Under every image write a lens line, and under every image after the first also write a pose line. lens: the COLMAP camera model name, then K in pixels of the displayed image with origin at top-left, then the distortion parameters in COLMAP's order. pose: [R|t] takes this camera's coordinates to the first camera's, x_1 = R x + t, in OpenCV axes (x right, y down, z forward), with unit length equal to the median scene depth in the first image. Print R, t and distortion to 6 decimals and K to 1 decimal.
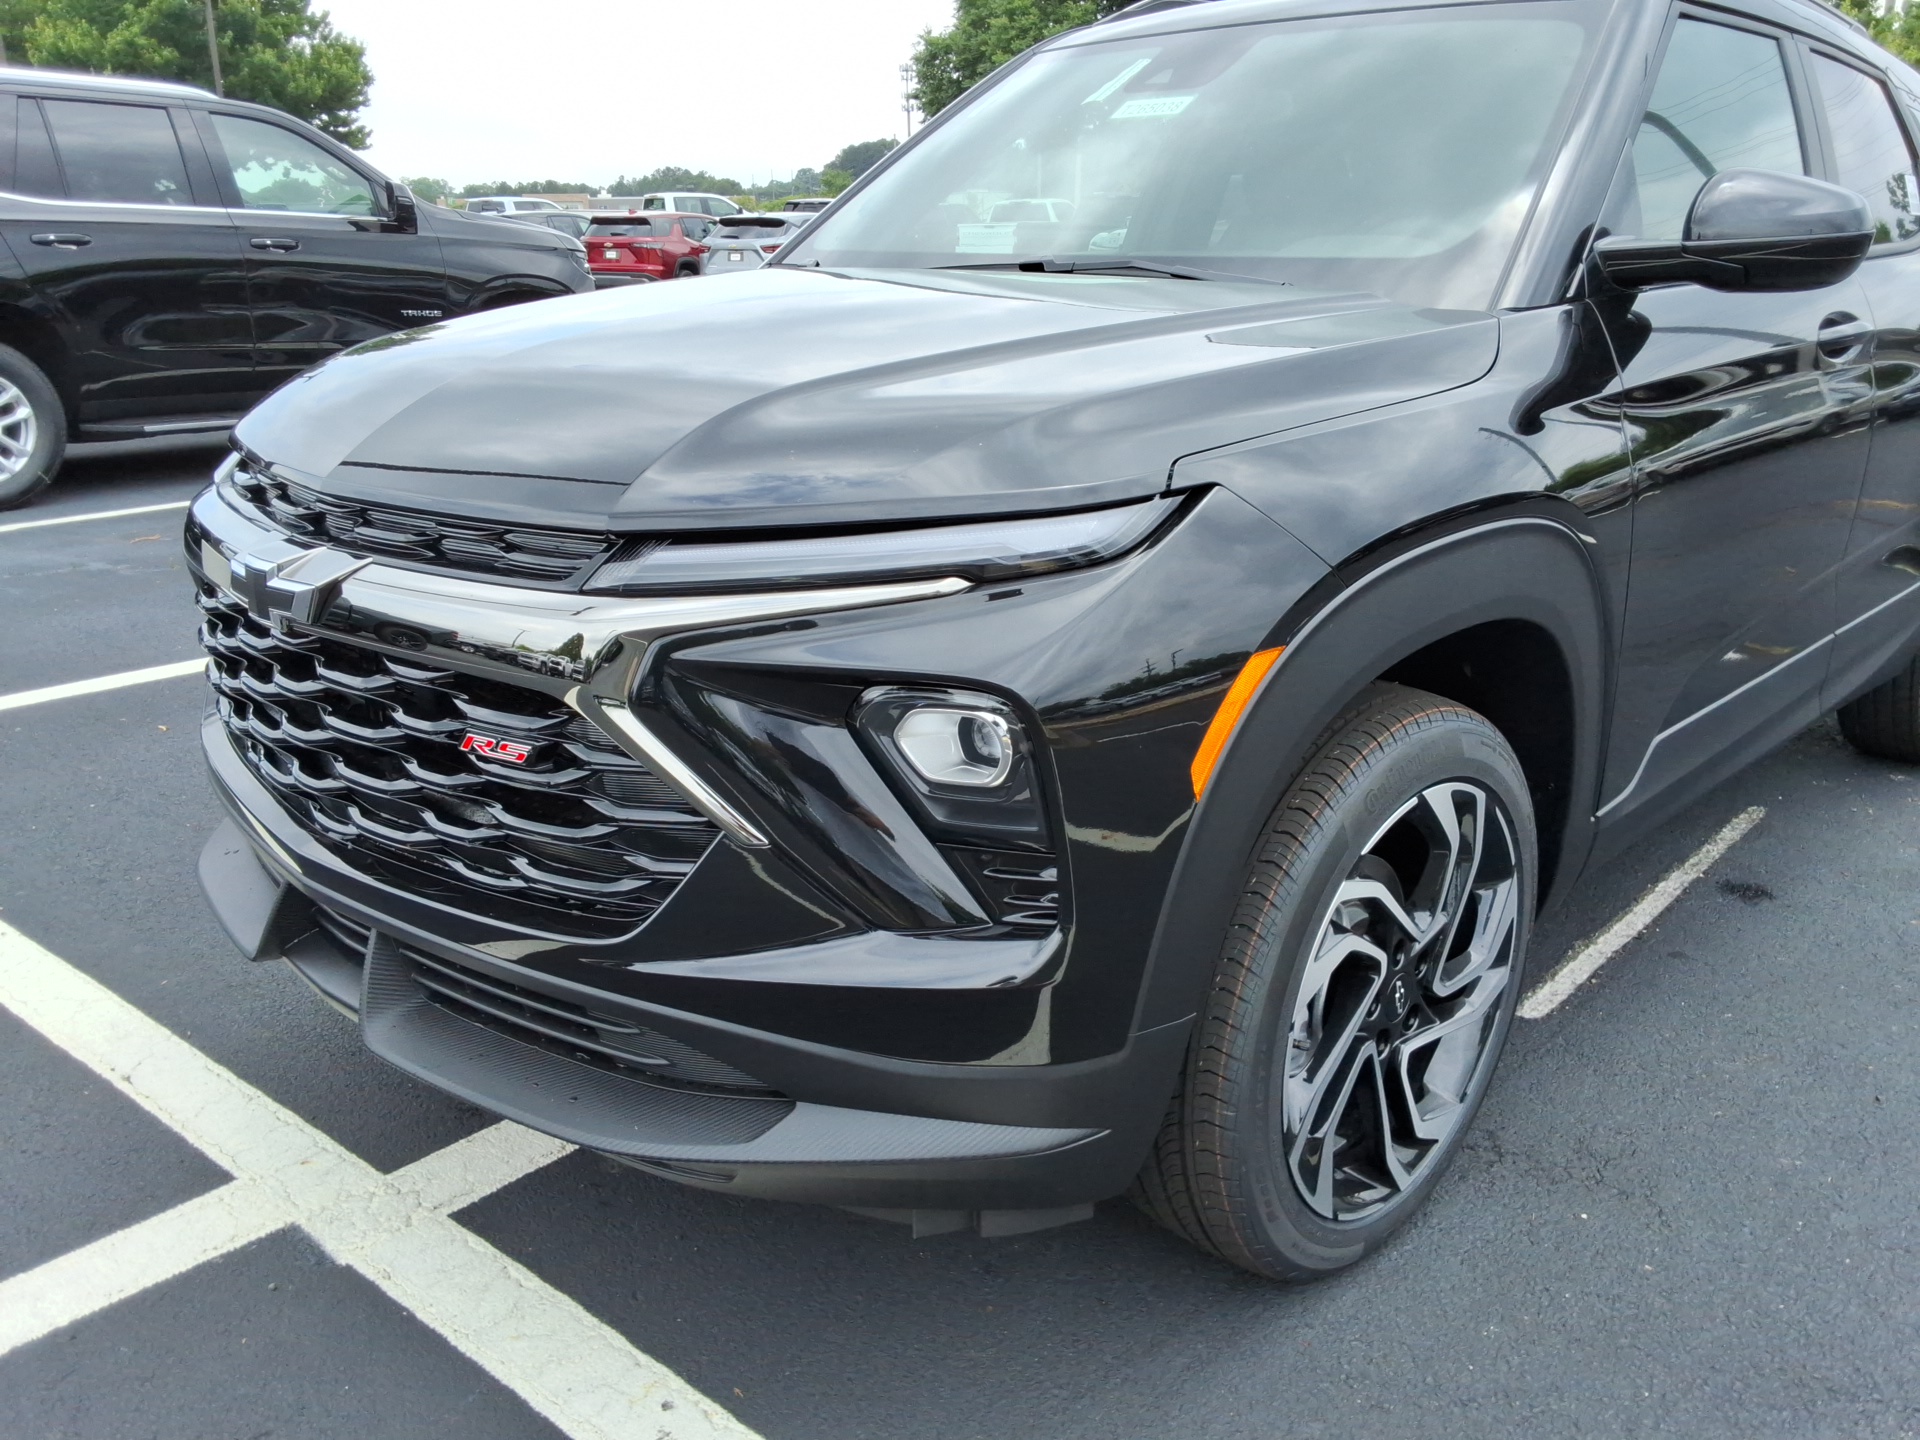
lens RADIAL K [[1540.5, 0, 961.2], [0, 1540.5, 717.7], [0, 0, 1]] dist [0.070211, -0.116245]
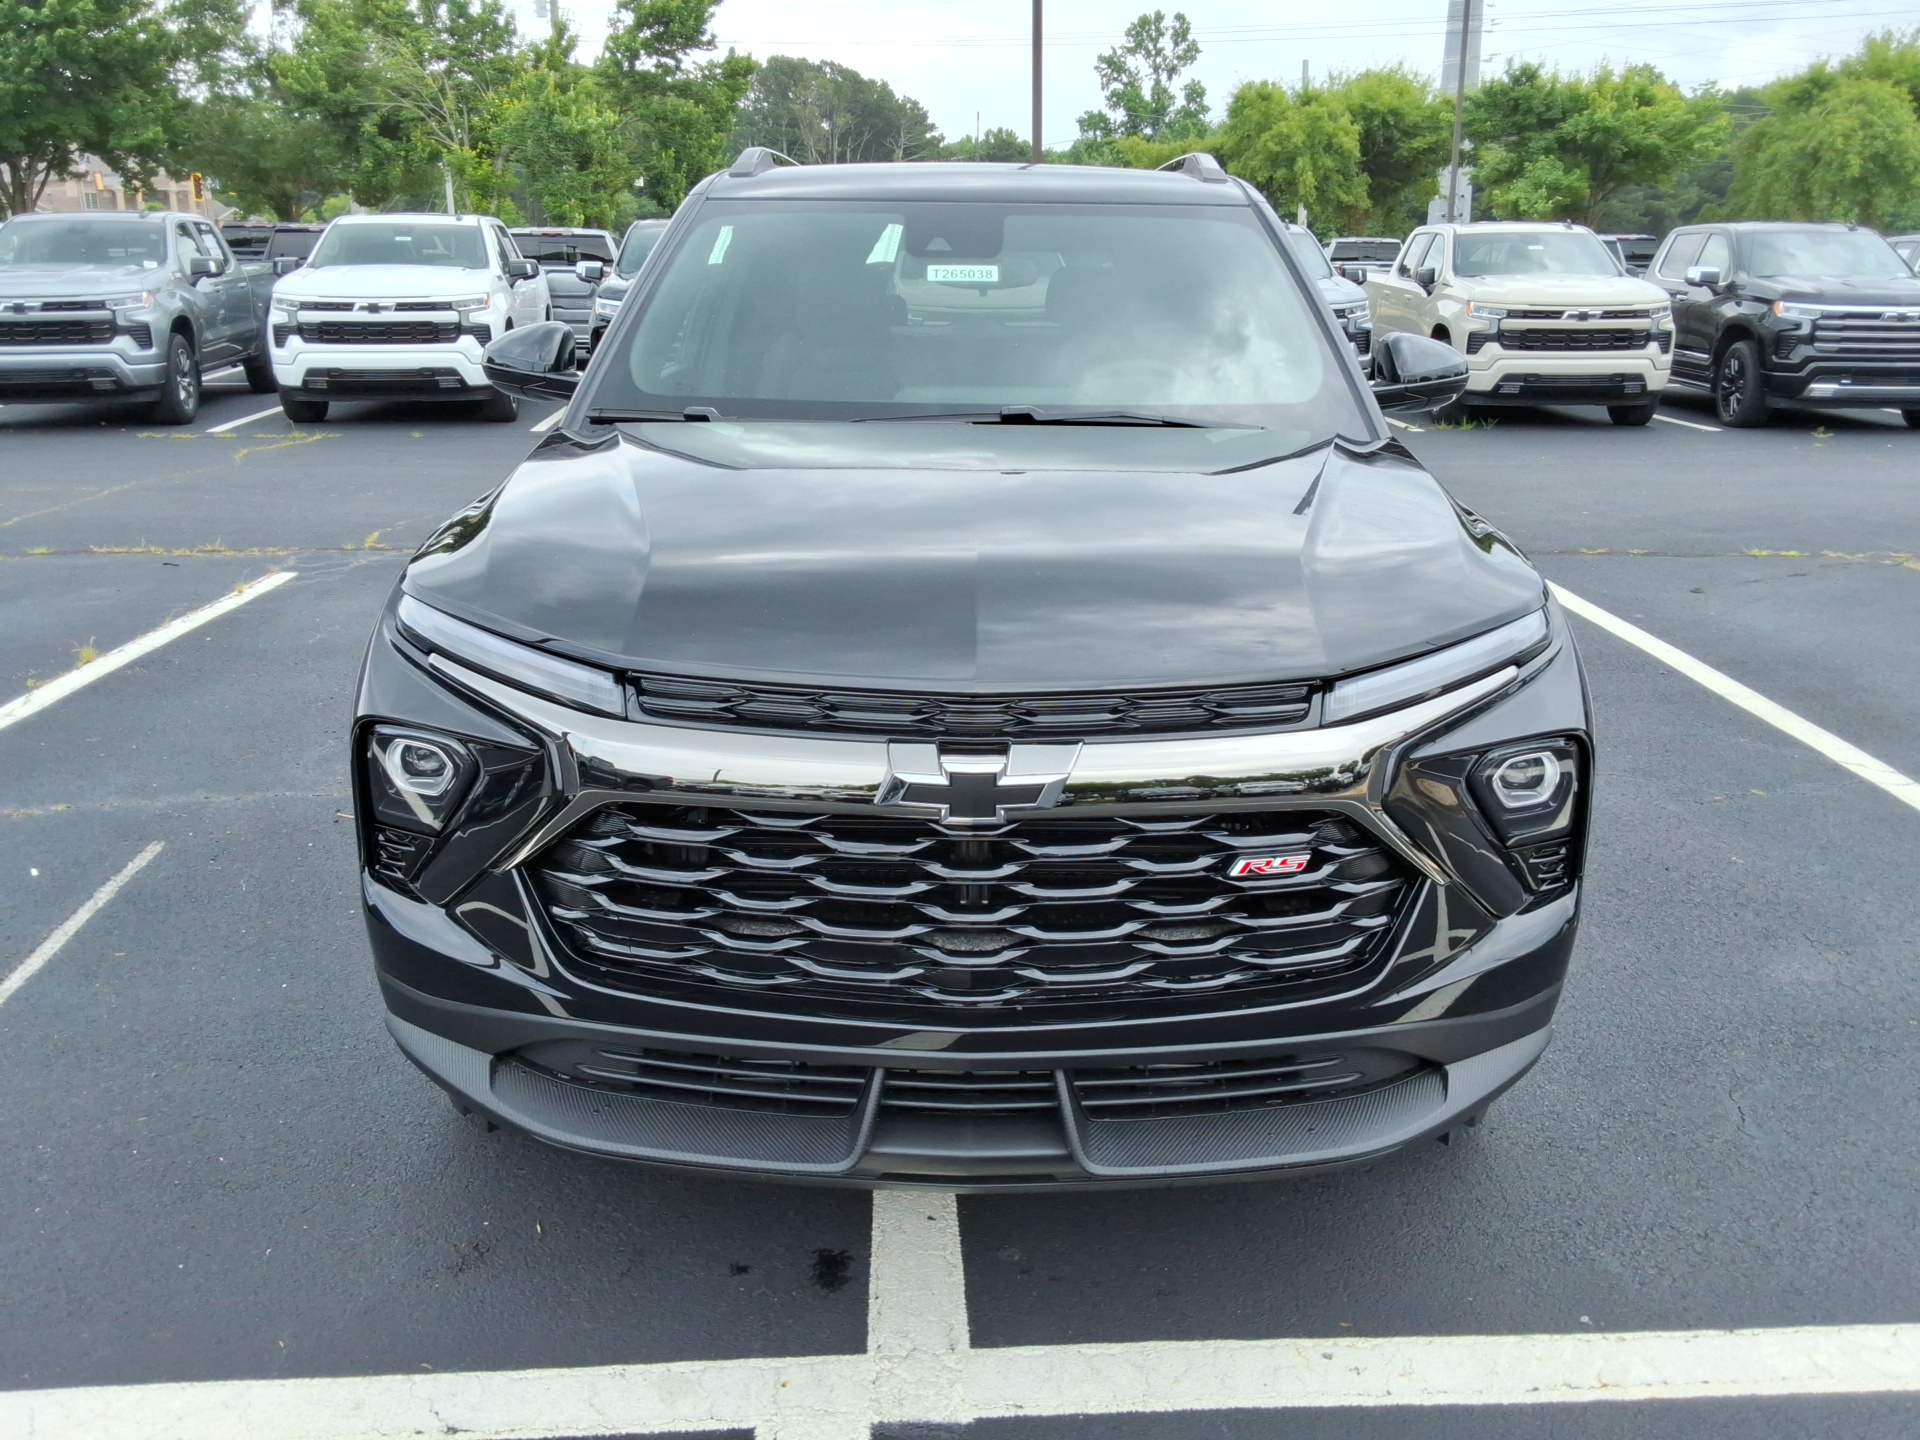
lens RADIAL K [[1540.5, 0, 961.0], [0, 1540.5, 722.0], [0, 0, 1]] dist [0.070211, -0.116245]
pose [[0.724797, -0.186494, 0.663242, -1.110739], [0.201596, 0.977941, 0.054677, -0.182183], [-0.658809, 0.094077, 0.746405, 0.202242]]
